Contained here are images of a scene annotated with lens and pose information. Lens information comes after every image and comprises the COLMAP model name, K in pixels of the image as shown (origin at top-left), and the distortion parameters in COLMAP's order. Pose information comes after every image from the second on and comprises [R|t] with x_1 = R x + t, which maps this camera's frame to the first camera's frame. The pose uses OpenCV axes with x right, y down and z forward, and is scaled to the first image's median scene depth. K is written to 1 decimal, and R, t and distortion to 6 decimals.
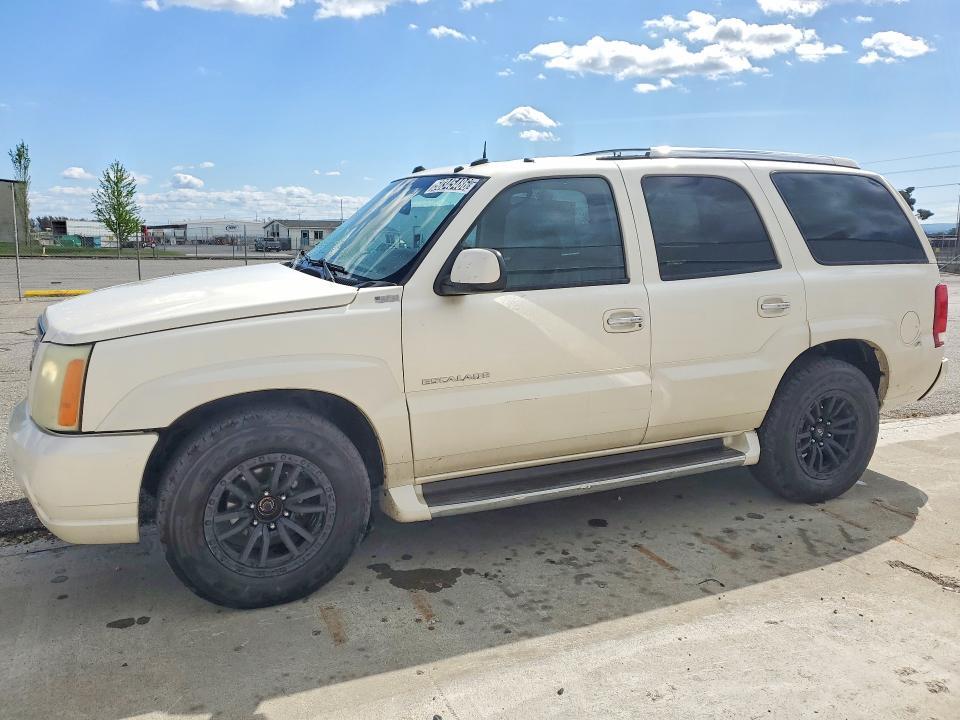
lens RADIAL K [[773.4, 0, 483.3], [0, 773.4, 358.7], [0, 0, 1]] dist [-0.000560, 0.034995]
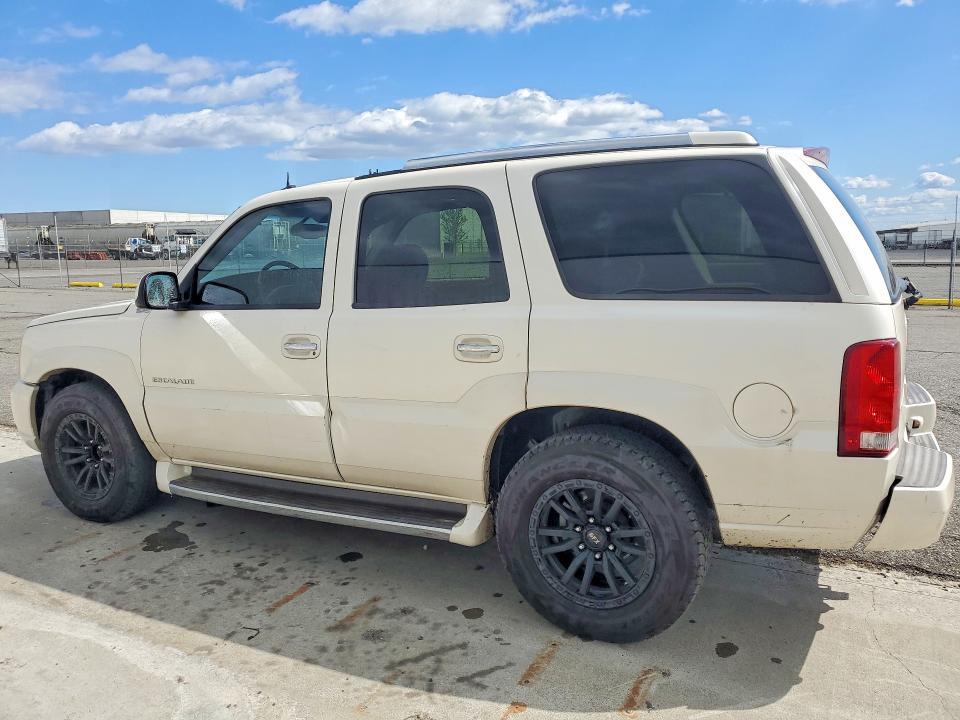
lens RADIAL K [[773.4, 0, 483.3], [0, 773.4, 358.7], [0, 0, 1]] dist [-0.000560, 0.034995]
pose [[0.601644, 0.100770, -0.792382, 1.075165], [-0.105597, 0.993338, 0.046148, -0.102050], [0.791753, 0.055908, 0.608277, 0.583775]]
